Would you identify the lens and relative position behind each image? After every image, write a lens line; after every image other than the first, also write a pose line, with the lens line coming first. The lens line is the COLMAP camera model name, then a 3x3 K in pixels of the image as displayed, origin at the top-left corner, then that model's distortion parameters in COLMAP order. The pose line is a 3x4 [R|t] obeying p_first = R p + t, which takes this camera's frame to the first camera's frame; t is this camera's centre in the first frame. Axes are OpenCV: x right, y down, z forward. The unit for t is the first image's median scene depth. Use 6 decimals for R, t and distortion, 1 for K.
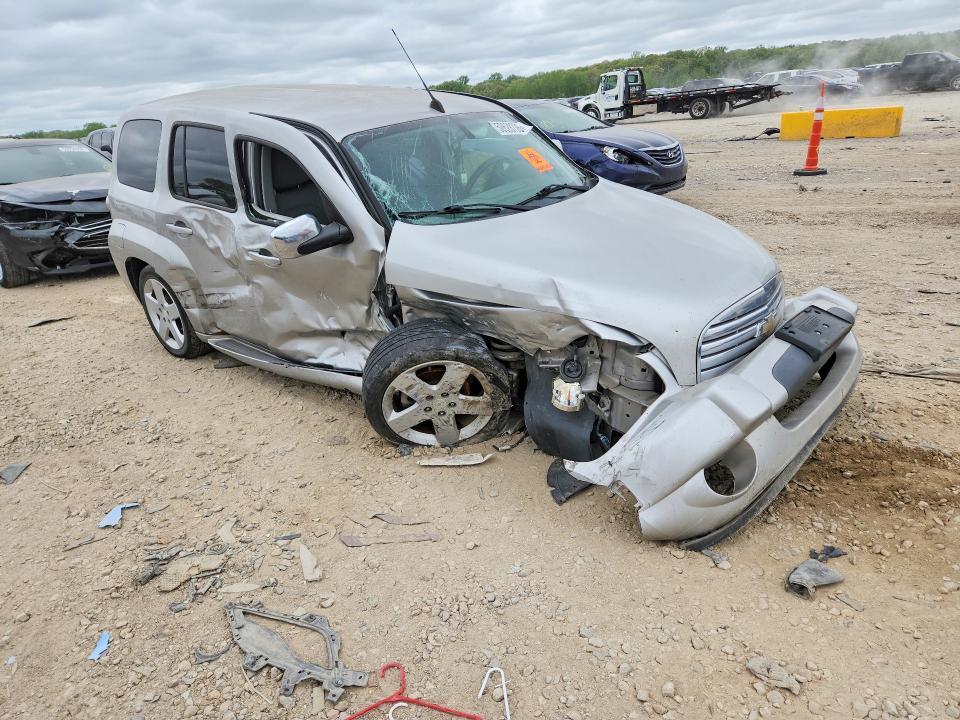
lens RADIAL K [[725.1, 0, 480.0], [0, 725.1, 360.0], [0, 0, 1]] dist [0.002520, -0.003768]
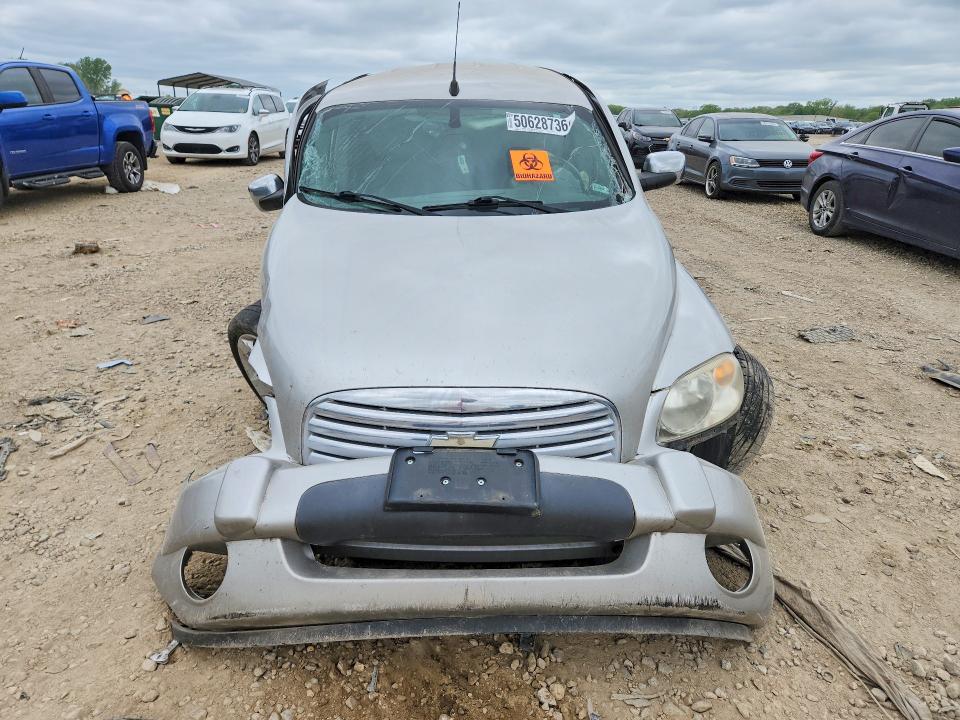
lens RADIAL K [[725.1, 0, 480.0], [0, 725.1, 360.0], [0, 0, 1]] dist [0.002520, -0.003768]
pose [[0.597763, 0.338683, -0.726617, 0.151693], [-0.330136, 0.929951, 0.161868, -0.041186], [0.730540, 0.143124, 0.667702, 0.102449]]
